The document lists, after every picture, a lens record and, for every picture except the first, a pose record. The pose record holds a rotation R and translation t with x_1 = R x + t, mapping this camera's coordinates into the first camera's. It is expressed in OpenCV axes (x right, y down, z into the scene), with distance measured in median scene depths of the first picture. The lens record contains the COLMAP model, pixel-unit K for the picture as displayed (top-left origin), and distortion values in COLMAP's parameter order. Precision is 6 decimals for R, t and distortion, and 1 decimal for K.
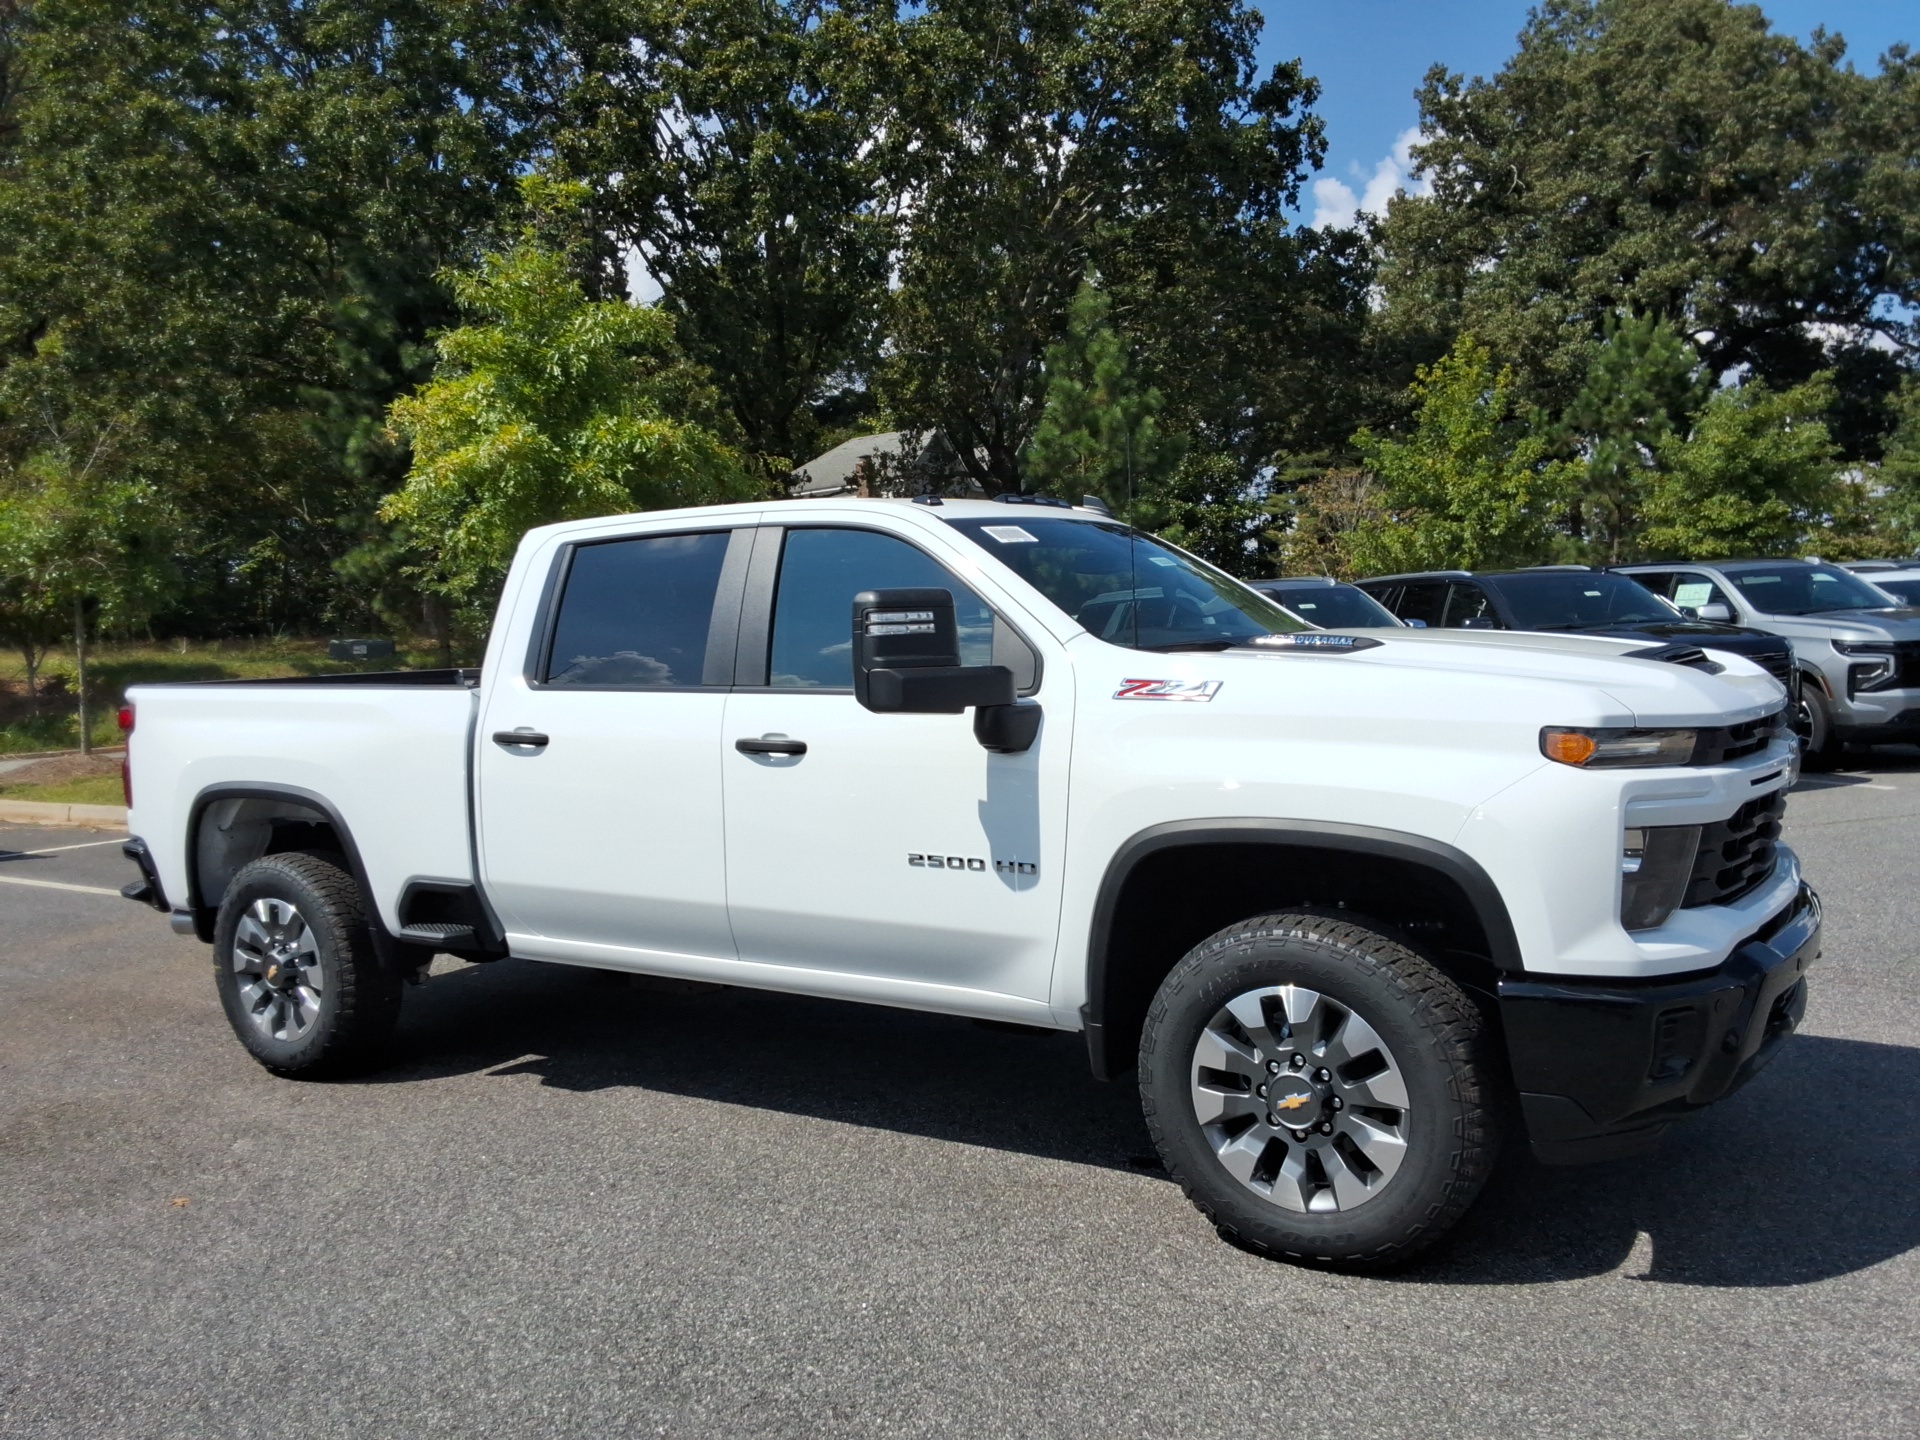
lens RADIAL K [[1548.6, 0, 974.5], [0, 1548.6, 731.0], [0, 0, 1]] dist [0.136171, -0.211275]
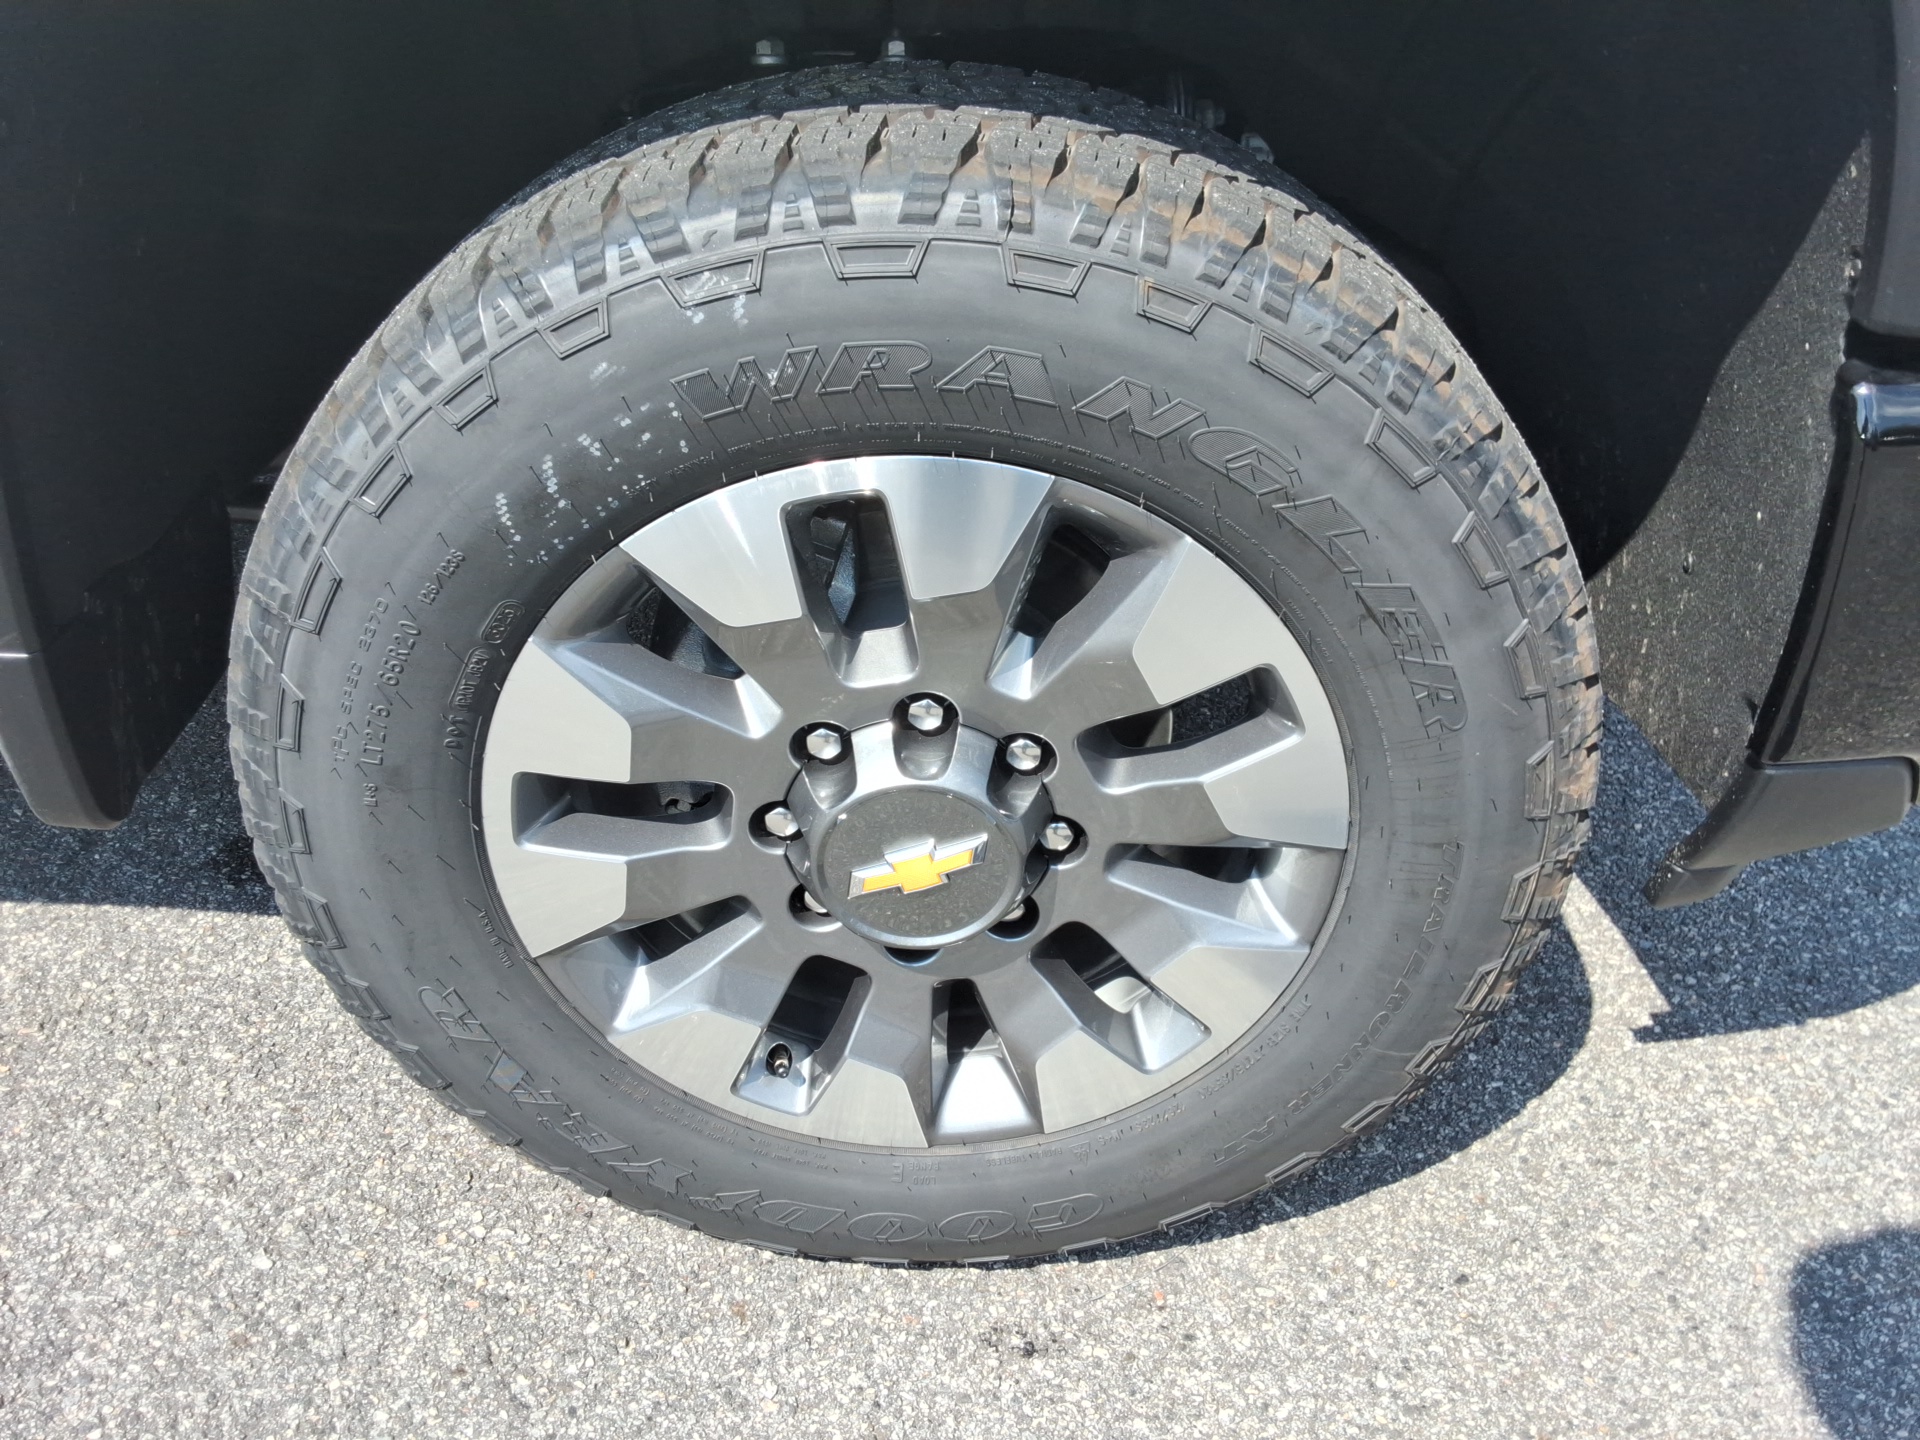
lens RADIAL K [[1548.6, 0, 974.5], [0, 1548.6, 731.0], [0, 0, 1]] dist [0.136171, -0.211275]
pose [[0.838036, -0.228075, 0.495659, 0.057160], [-0.050210, 0.872349, 0.486299, 0.057986], [-0.543300, -0.432423, 0.719608, 0.533162]]
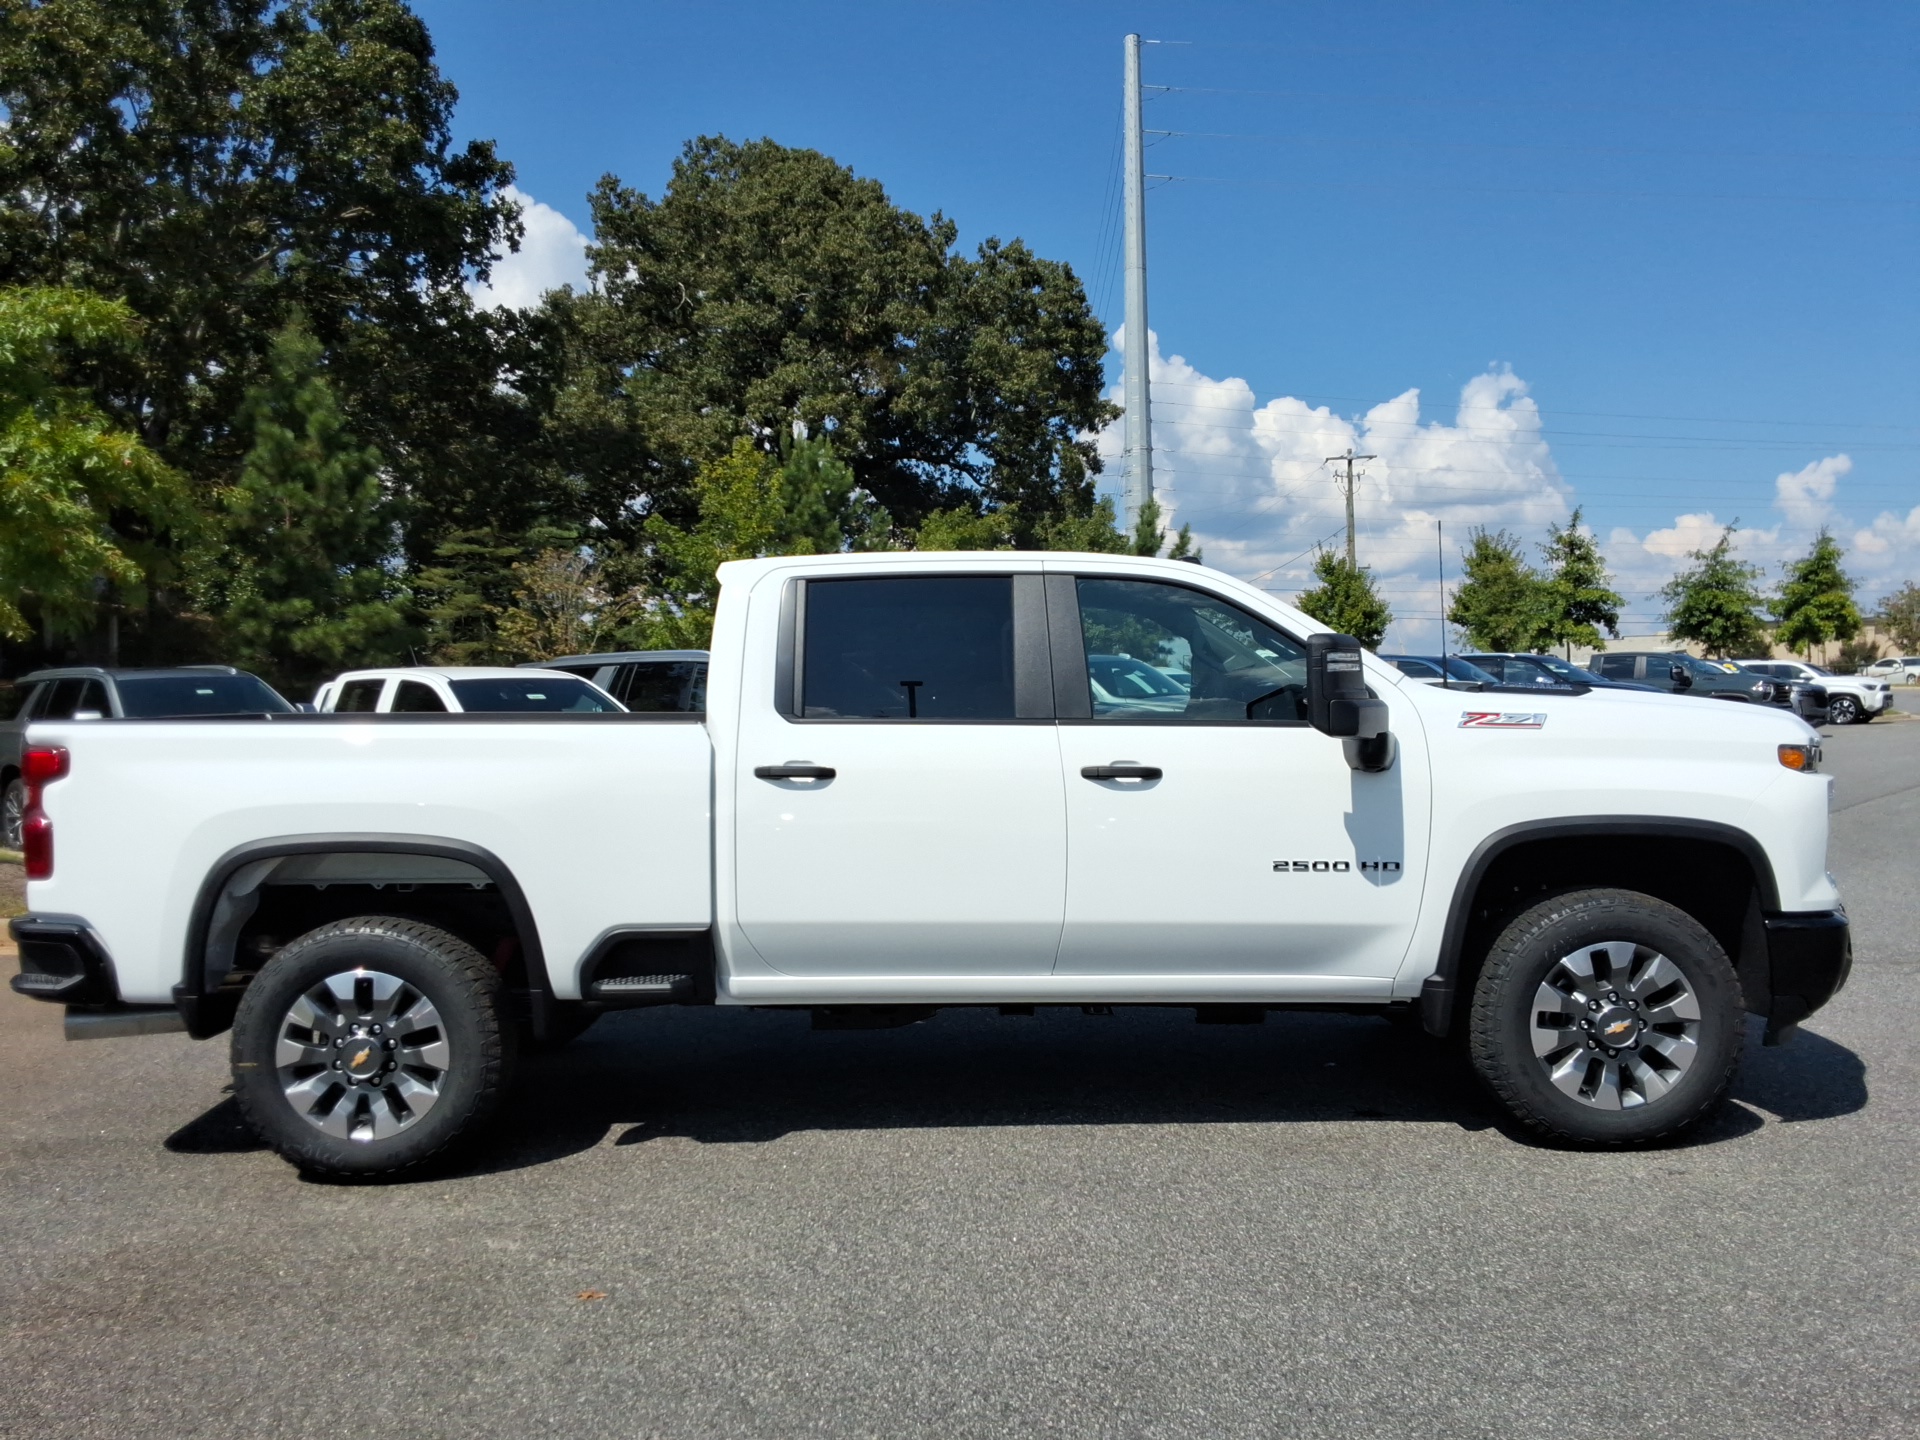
lens RADIAL K [[1548.6, 0, 974.5], [0, 1548.6, 731.0], [0, 0, 1]] dist [0.136171, -0.211275]
pose [[0.838364, 0.011894, 0.544981, -0.649481], [0.017556, 0.998654, -0.048801, 0.025826], [-0.544828, 0.050481, 0.837027, 0.102999]]
